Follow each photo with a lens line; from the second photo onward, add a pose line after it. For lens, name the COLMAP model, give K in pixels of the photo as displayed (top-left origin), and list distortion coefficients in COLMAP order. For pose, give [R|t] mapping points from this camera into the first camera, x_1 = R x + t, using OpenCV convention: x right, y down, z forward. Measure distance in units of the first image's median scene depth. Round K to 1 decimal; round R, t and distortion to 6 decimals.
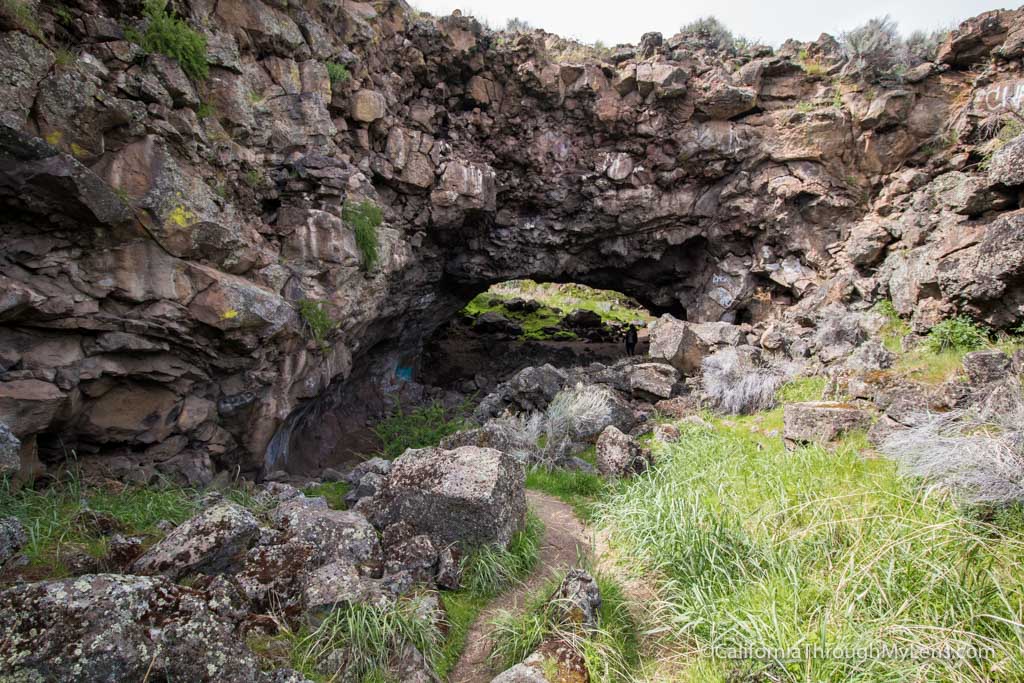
lens RADIAL K [[489.7, 0, 512.0], [0, 489.7, 341.5], [0, 0, 1]] dist [-0.002741, -0.000346]
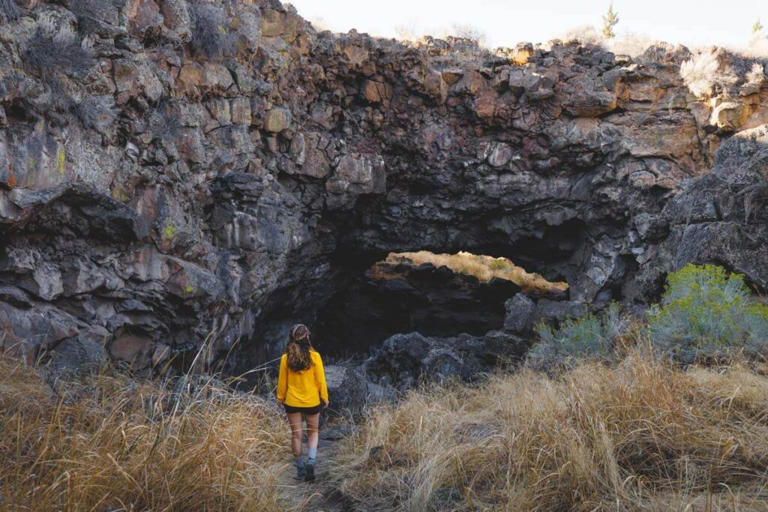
lens RADIAL K [[647.2, 0, 380.3], [0, 647.2, 271.2], [0, 0, 1]] dist [0.004661, -0.001006]
pose [[0.995574, 0.024114, -0.090834, 0.106026], [-0.029825, 0.997628, -0.062042, -0.001530], [0.089122, 0.064477, 0.993932, -0.498107]]
